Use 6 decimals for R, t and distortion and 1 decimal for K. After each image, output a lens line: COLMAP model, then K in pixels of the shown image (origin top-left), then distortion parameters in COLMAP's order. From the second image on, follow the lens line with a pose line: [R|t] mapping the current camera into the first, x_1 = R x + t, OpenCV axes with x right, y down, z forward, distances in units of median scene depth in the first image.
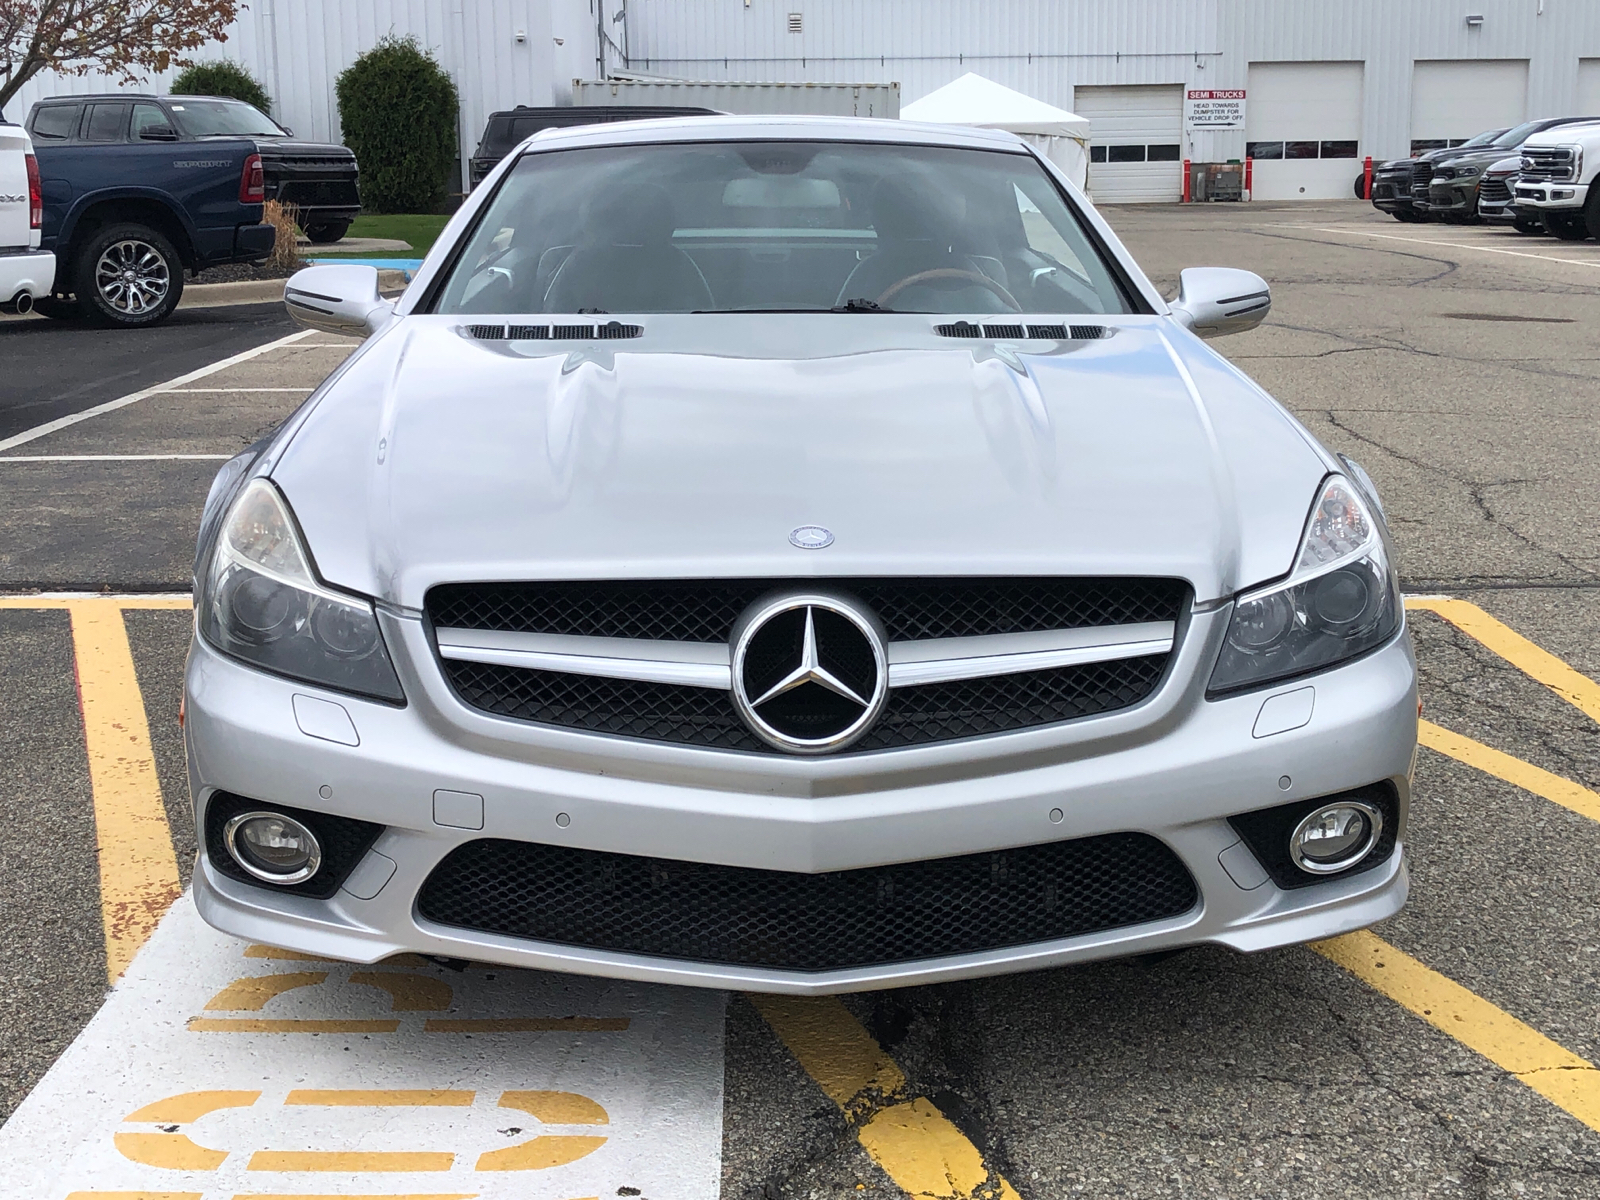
lens RADIAL K [[2090.1, 0, 791.6], [0, 2090.1, 574.1], [0, 0, 1]] dist [0.184361, -0.657181]
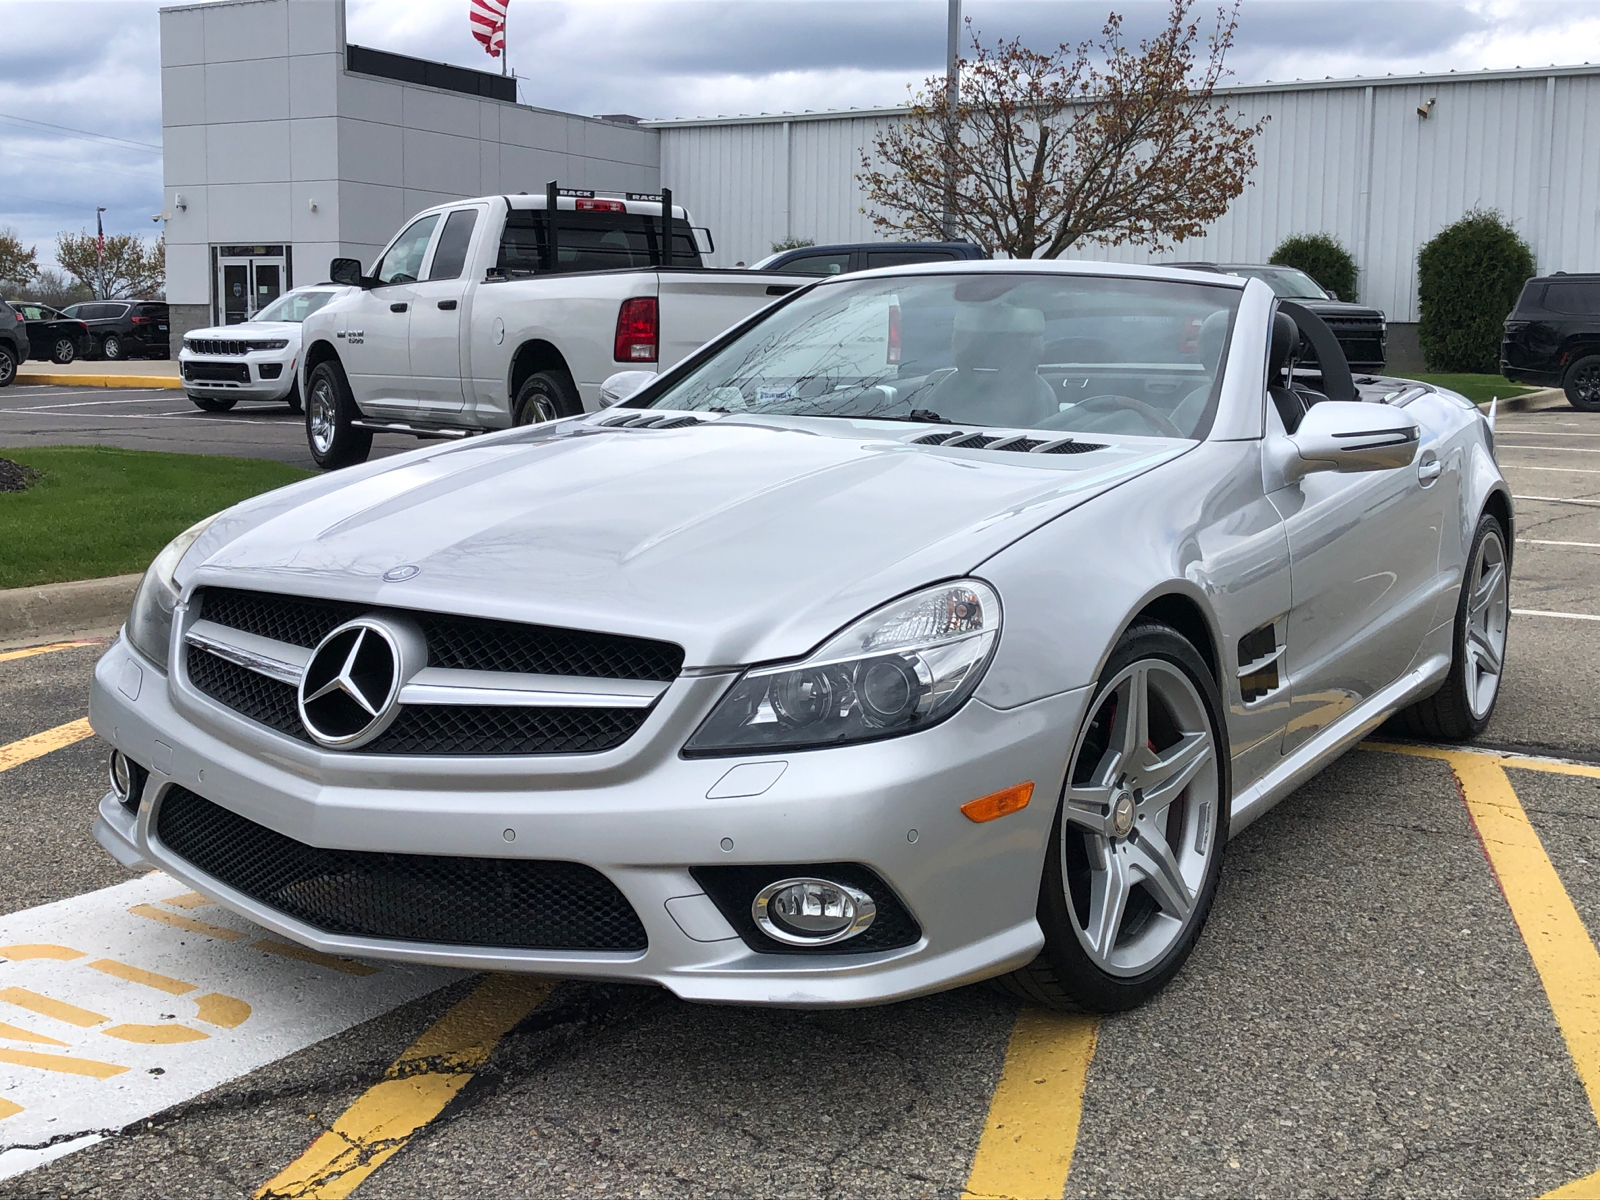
lens RADIAL K [[1888.7, 0, 793.4], [0, 1888.7, 577.9], [0, 0, 1]] dist [0.144610, -0.455525]
pose [[0.844919, 0.089612, -0.527335, 0.743694], [-0.121930, 0.992178, -0.026758, -0.012911], [0.520812, 0.086906, 0.849236, 0.191181]]
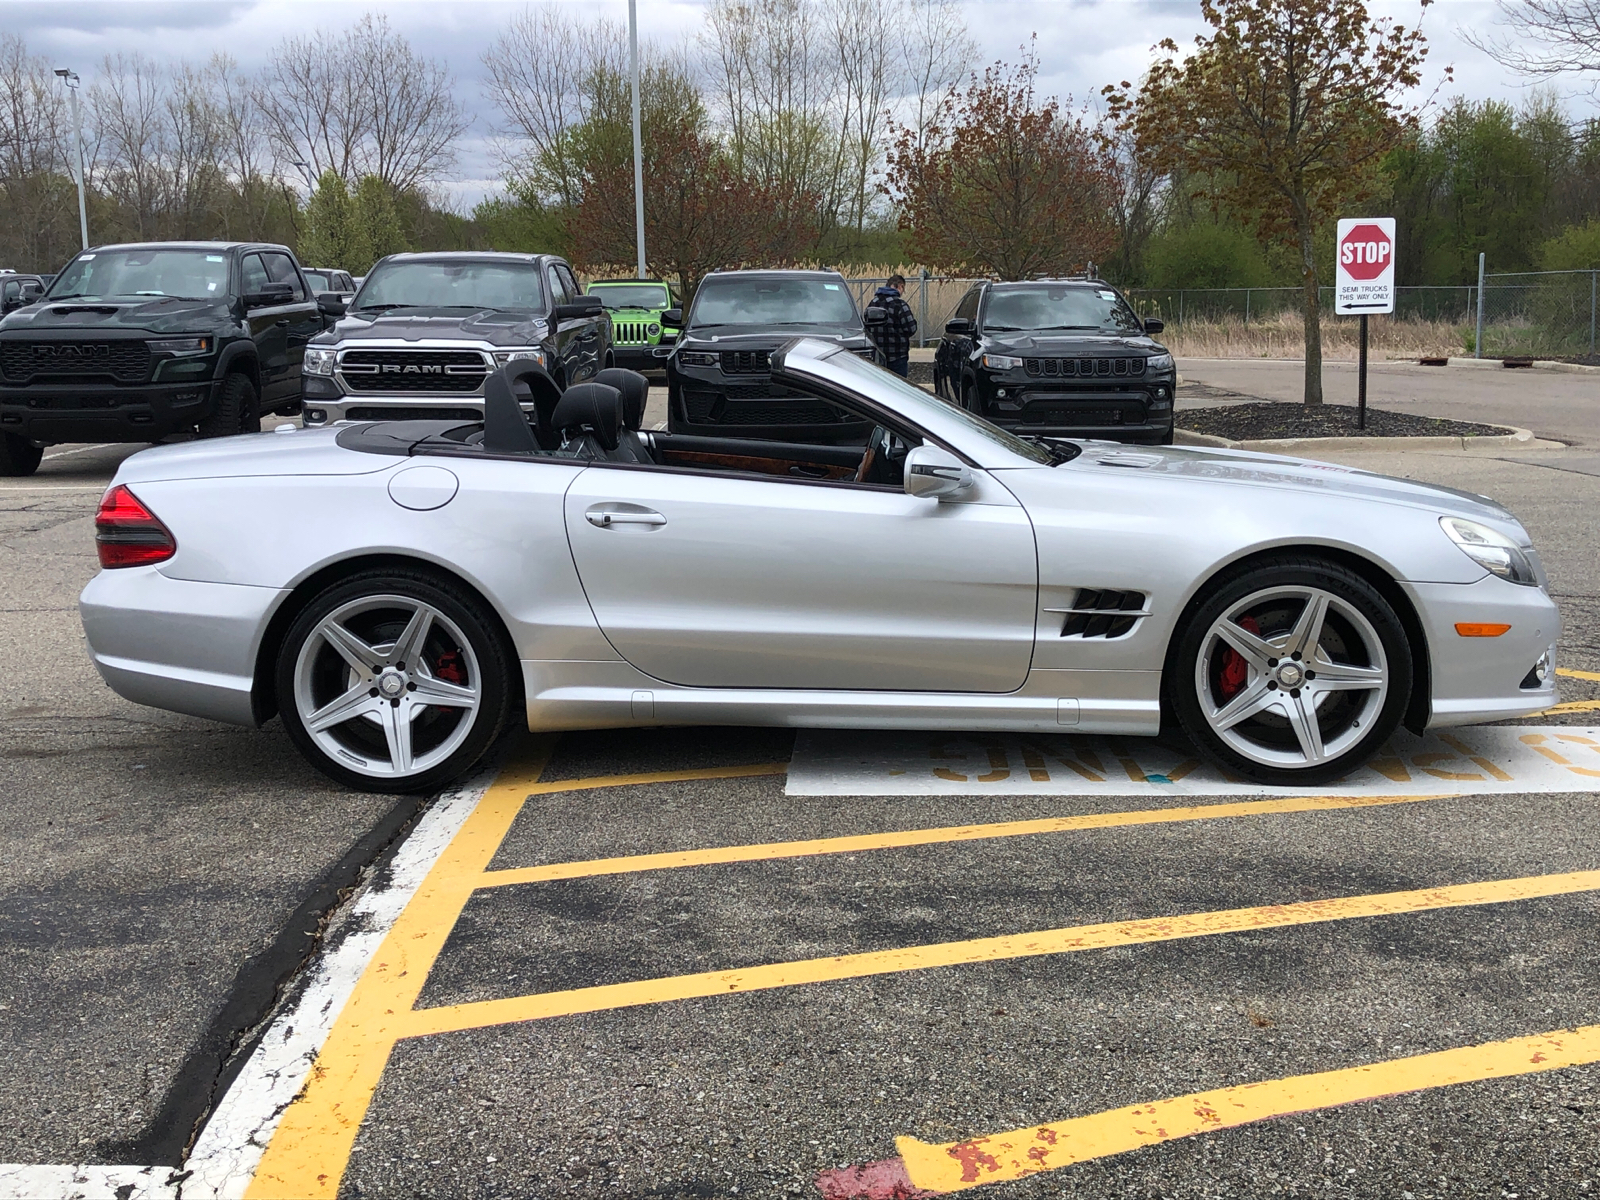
lens RADIAL K [[1888.7, 0, 793.4], [0, 1888.7, 577.9], [0, 0, 1]] dist [0.144610, -0.455525]
pose [[0.032202, -0.137283, 0.990008, -2.284380], [0.199726, 0.971428, 0.128210, -0.379997], [-0.979322, 0.193602, 0.058701, 1.661843]]
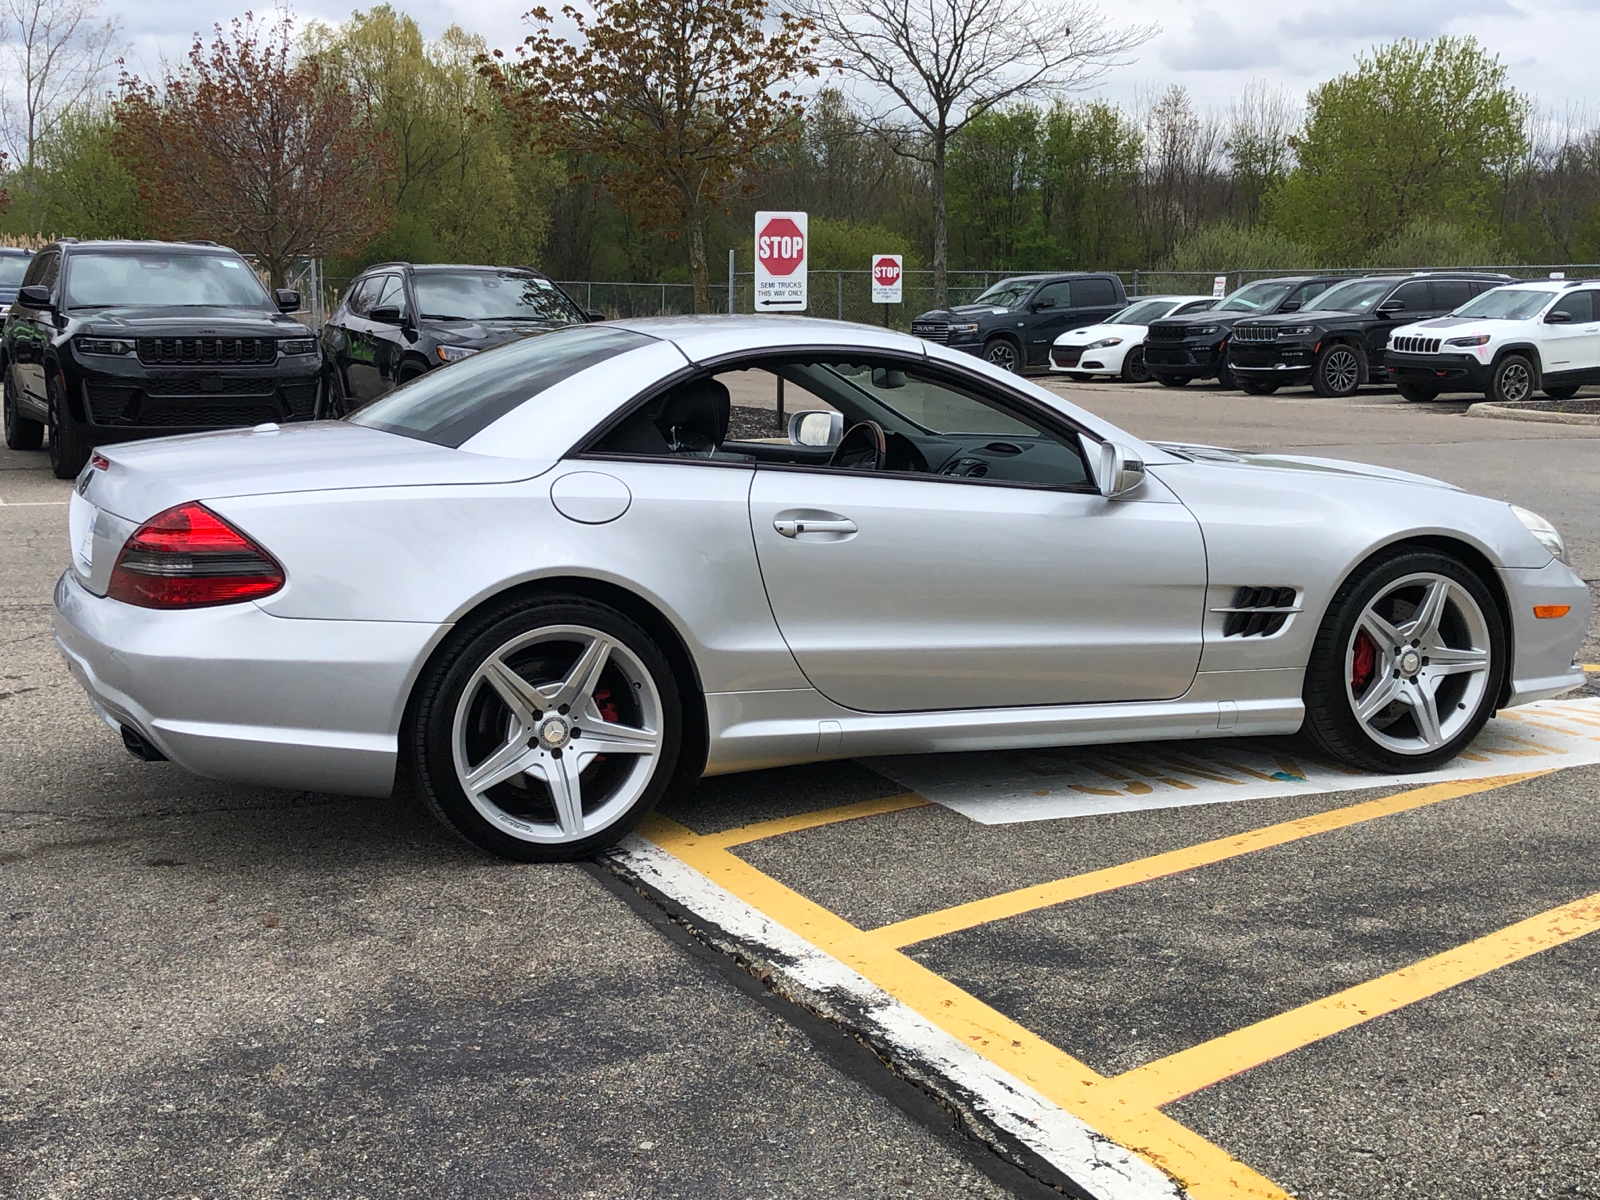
lens RADIAL K [[2090.1, 0, 791.6], [0, 2090.1, 574.1], [0, 0, 1]] dist [0.184361, -0.657181]
pose [[-0.385638, -0.119706, 0.914852, -2.094561], [0.167635, 0.965954, 0.197056, -0.563265], [-0.907293, 0.229354, -0.352442, 2.642344]]
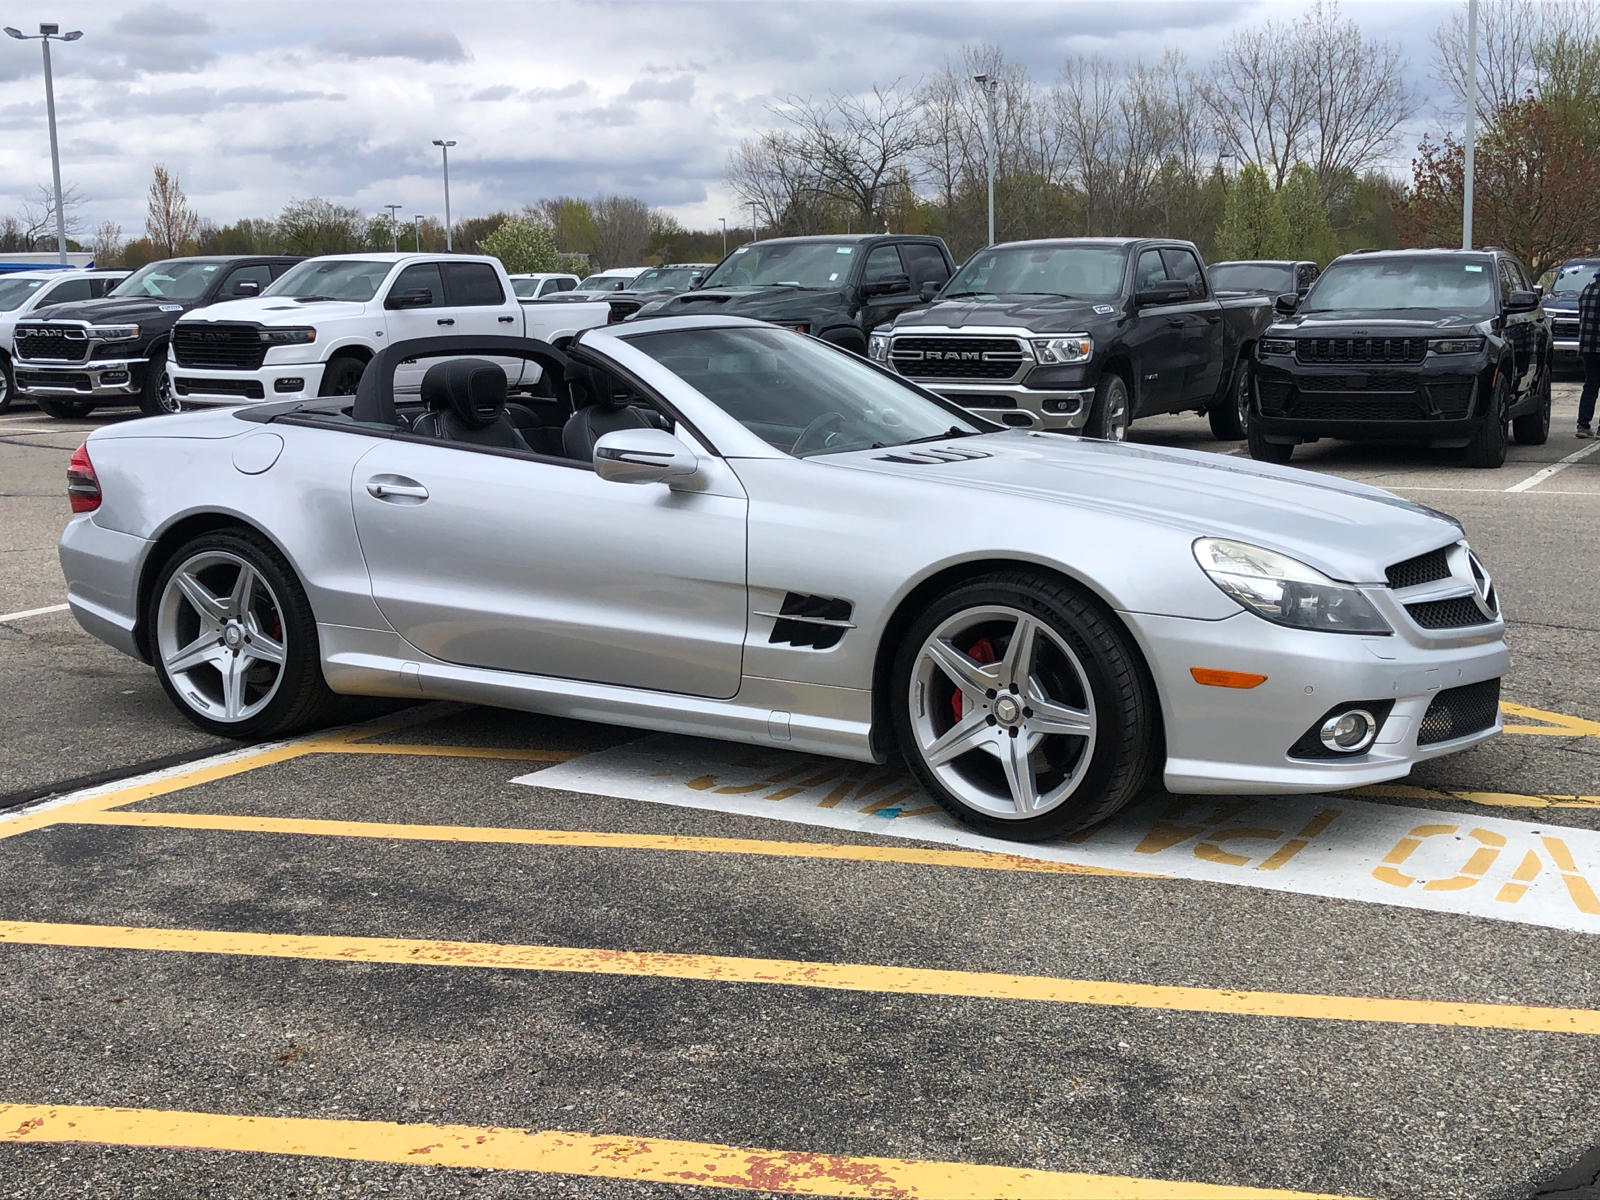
lens RADIAL K [[1888.7, 0, 793.4], [0, 1888.7, 577.9], [0, 0, 1]] dist [0.144610, -0.455525]
pose [[0.501774, -0.121968, 0.856356, -1.849884], [0.171362, 0.984404, 0.039797, -0.141160], [-0.847855, 0.126778, 0.514849, 0.567464]]
